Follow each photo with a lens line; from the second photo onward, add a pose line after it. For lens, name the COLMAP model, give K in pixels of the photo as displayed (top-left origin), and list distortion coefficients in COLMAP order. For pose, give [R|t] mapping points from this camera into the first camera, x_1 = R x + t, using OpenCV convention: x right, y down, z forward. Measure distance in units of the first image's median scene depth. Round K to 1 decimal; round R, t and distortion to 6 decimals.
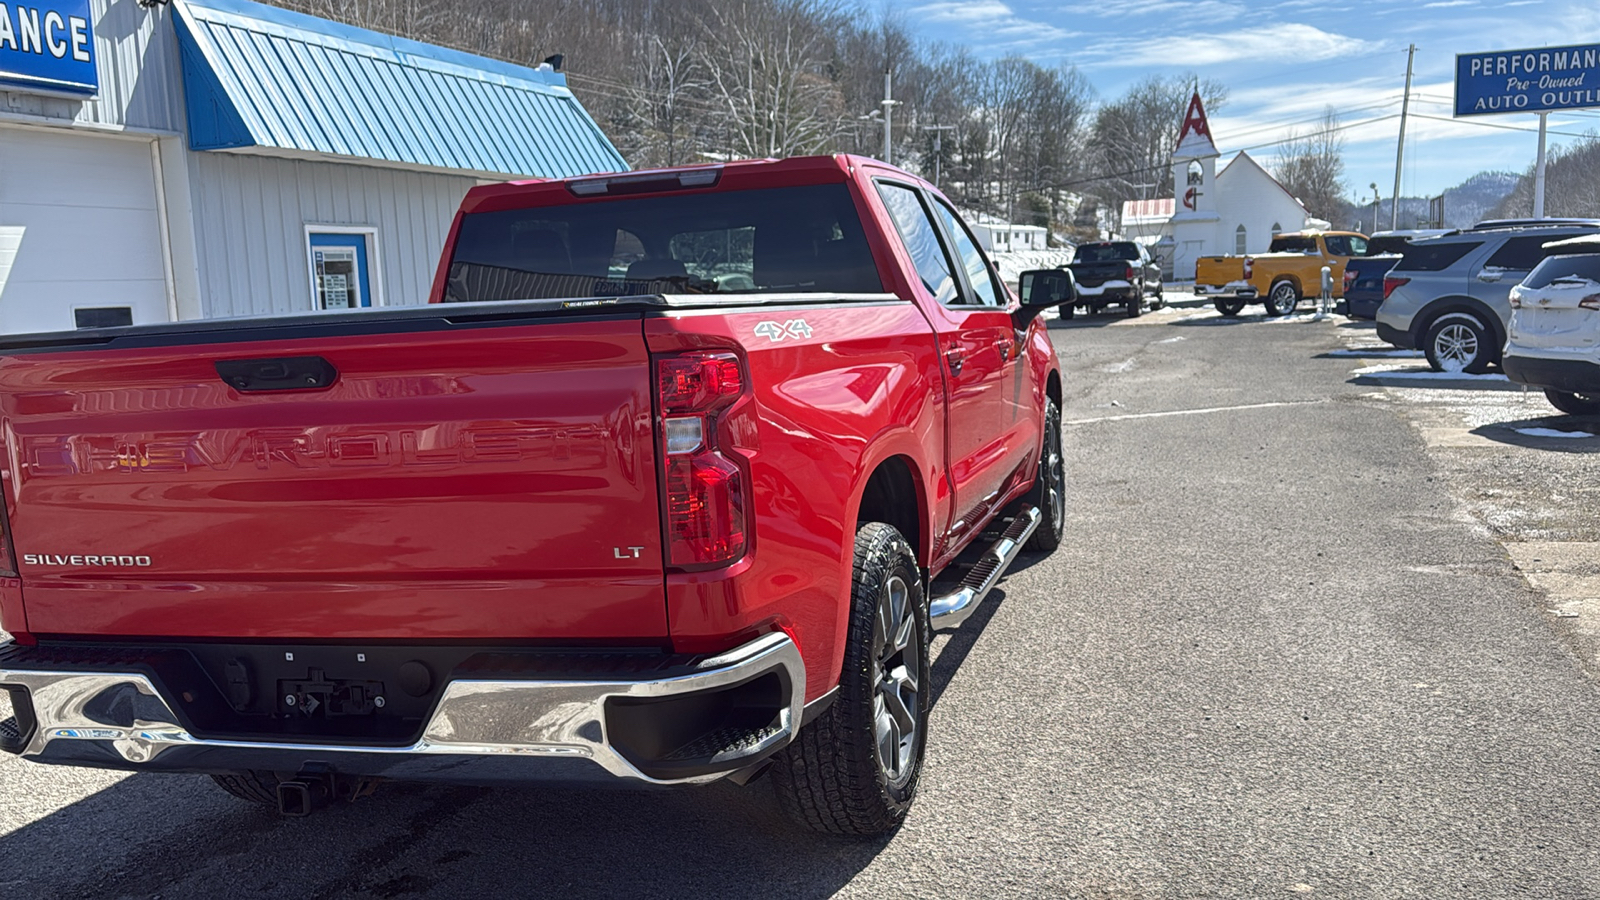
lens RADIAL K [[1367.5, 0, 815.6], [0, 1367.5, 476.1], [0, 0, 1]] dist [0.116064, -0.194248]
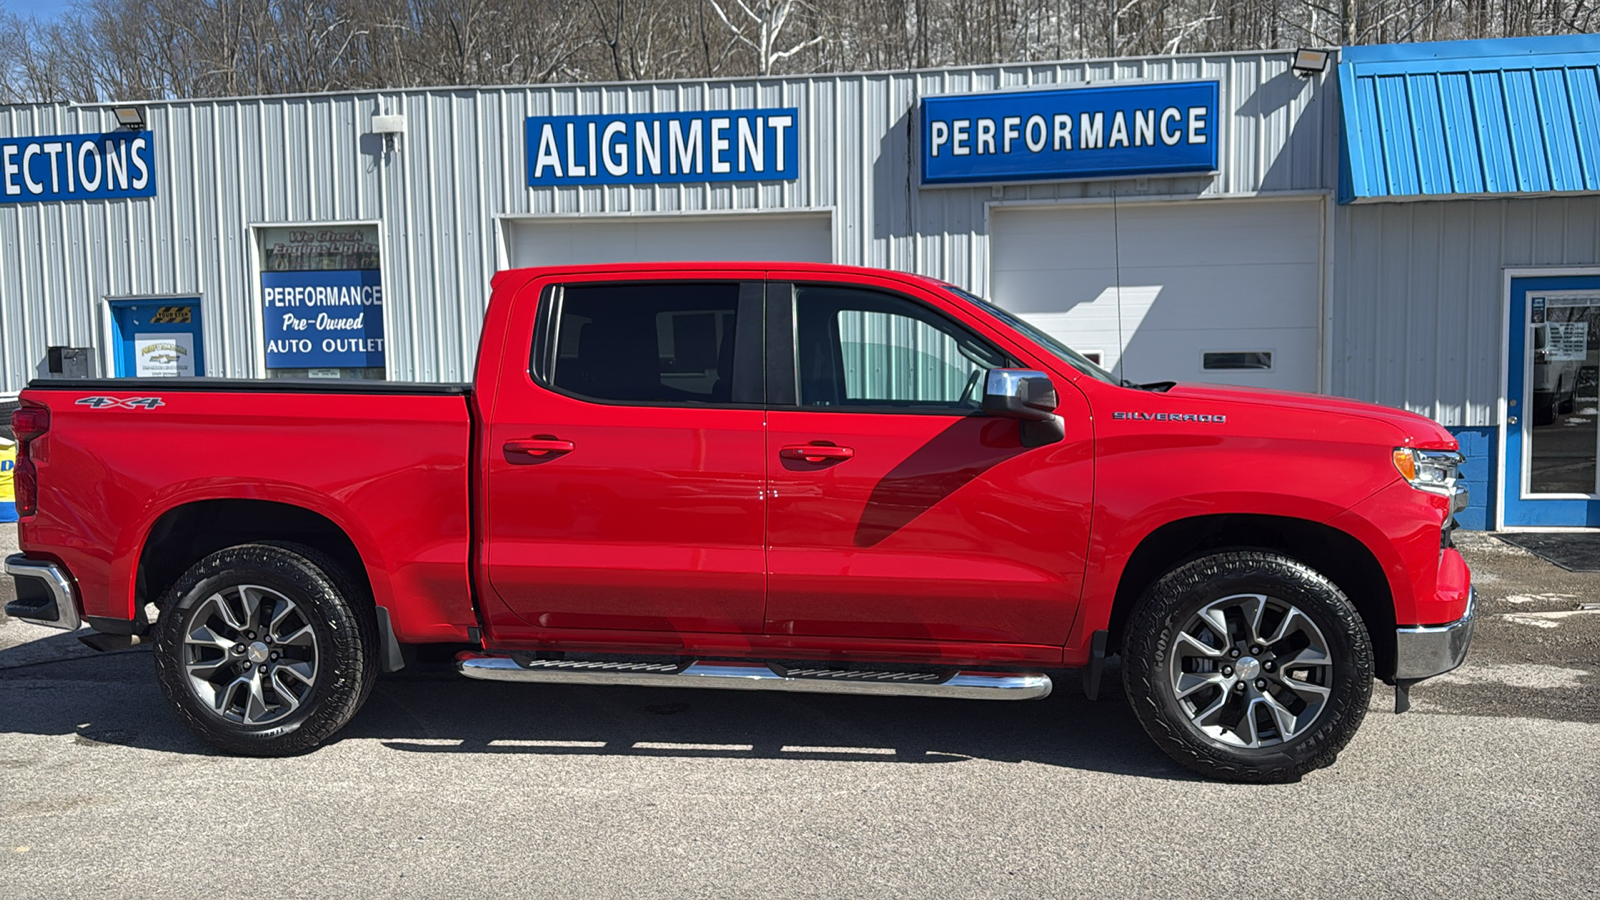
lens RADIAL K [[1362.1, 0, 799.7], [0, 1362.1, 465.2], [0, 0, 1]] dist [0.139225, -0.234304]
pose [[0.151367, 0.123396, -0.980745, 0.548662], [-0.135305, 0.985425, 0.103102, -0.097557], [0.979173, 0.117093, 0.165857, 0.466982]]
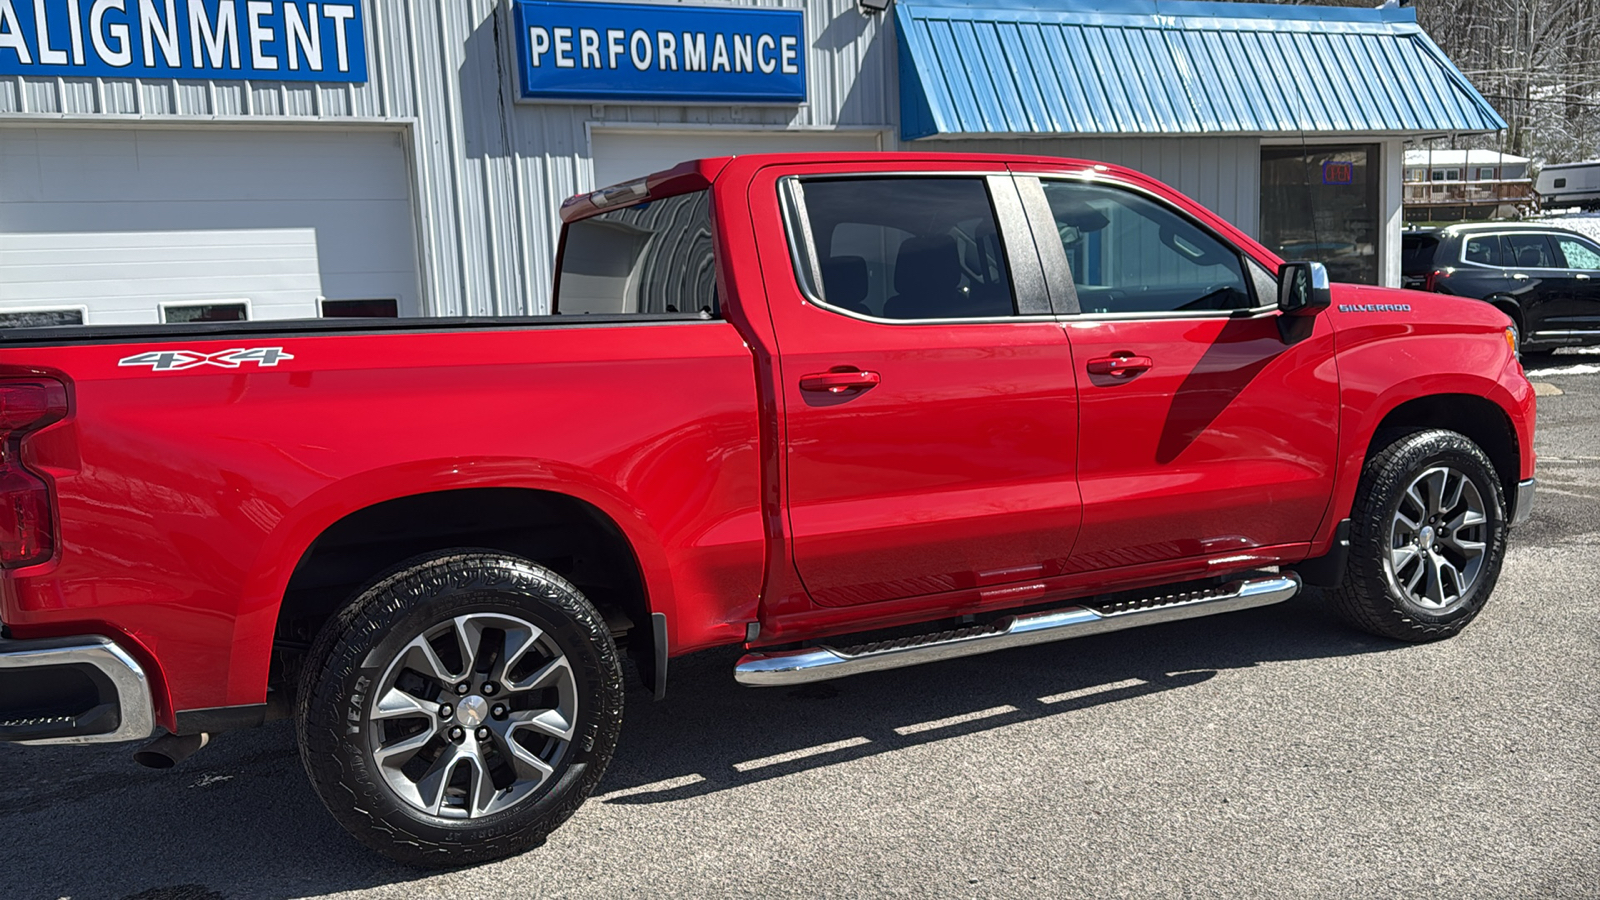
lens RADIAL K [[1367.5, 0, 794.9], [0, 1367.5, 468.8], [0, 0, 1]] dist [0.116064, -0.194248]
pose [[0.692462, 0.110684, -0.712913, 0.320208], [-0.088829, 0.993723, 0.068001, -0.040663], [0.715965, 0.016239, 0.697948, 0.172523]]
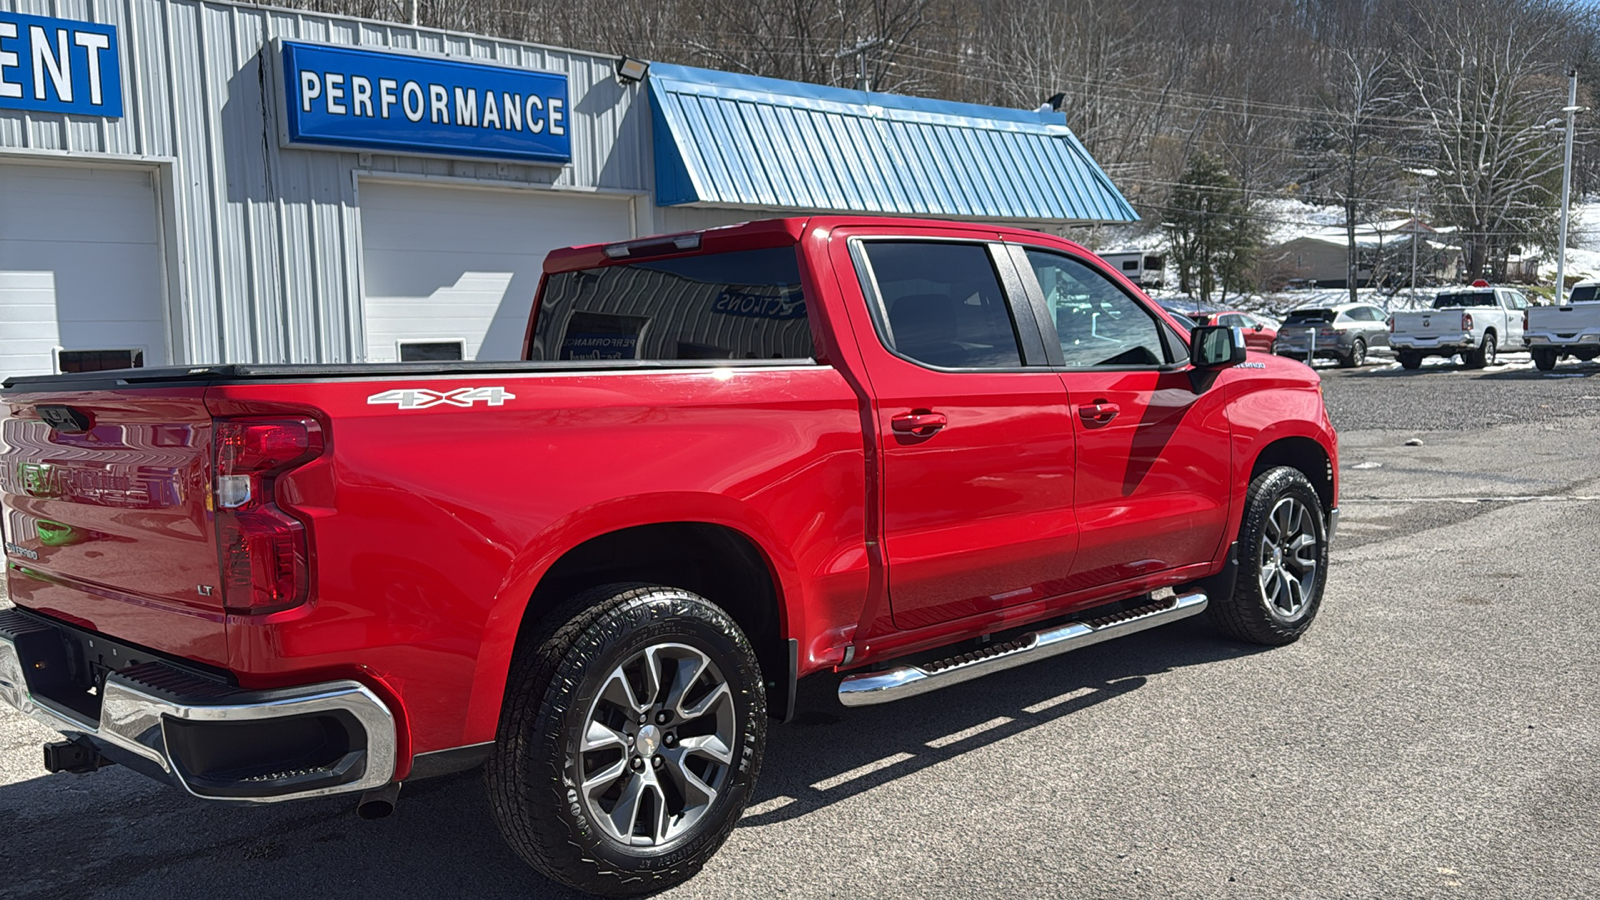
lens RADIAL K [[1367.5, 0, 797.3], [0, 1367.5, 464.8], [0, 0, 1]] dist [0.116064, -0.194248]
pose [[0.877549, 0.066178, -0.474899, 0.219298], [-0.078920, 0.996857, -0.006920, -0.020668], [0.472948, 0.043551, 0.880013, 0.056359]]
